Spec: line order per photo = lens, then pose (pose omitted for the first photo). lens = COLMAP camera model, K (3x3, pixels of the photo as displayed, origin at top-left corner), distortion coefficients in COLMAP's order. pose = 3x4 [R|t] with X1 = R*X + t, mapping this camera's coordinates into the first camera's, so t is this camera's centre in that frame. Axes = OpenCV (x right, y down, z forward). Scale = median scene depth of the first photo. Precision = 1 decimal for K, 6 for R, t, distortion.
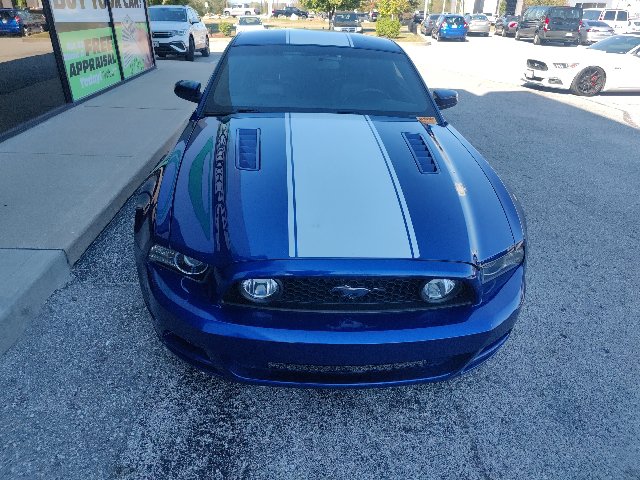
lens RADIAL K [[450.6, 0, 325.3], [0, 450.6, 238.5], [0, 0, 1]] dist [0.054540, -0.067296]
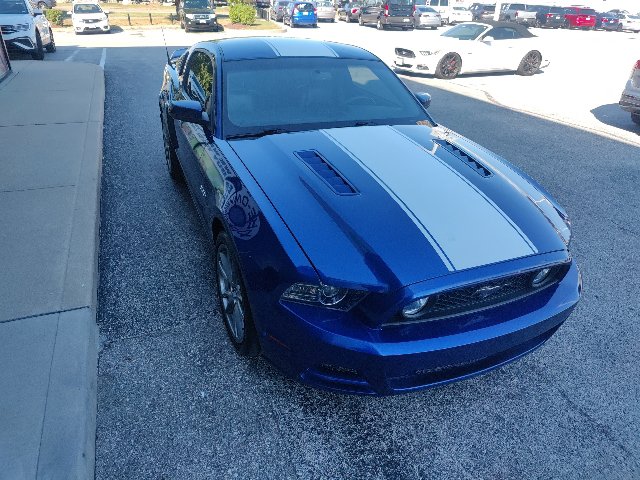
lens RADIAL K [[450.6, 0, 325.3], [0, 450.6, 238.5], [0, 0, 1]] dist [0.054540, -0.067296]
pose [[0.937414, -0.159979, 0.309292, -0.113290], [0.148994, 0.987078, 0.058982, -0.025245], [-0.314731, -0.009208, 0.949136, 0.006914]]
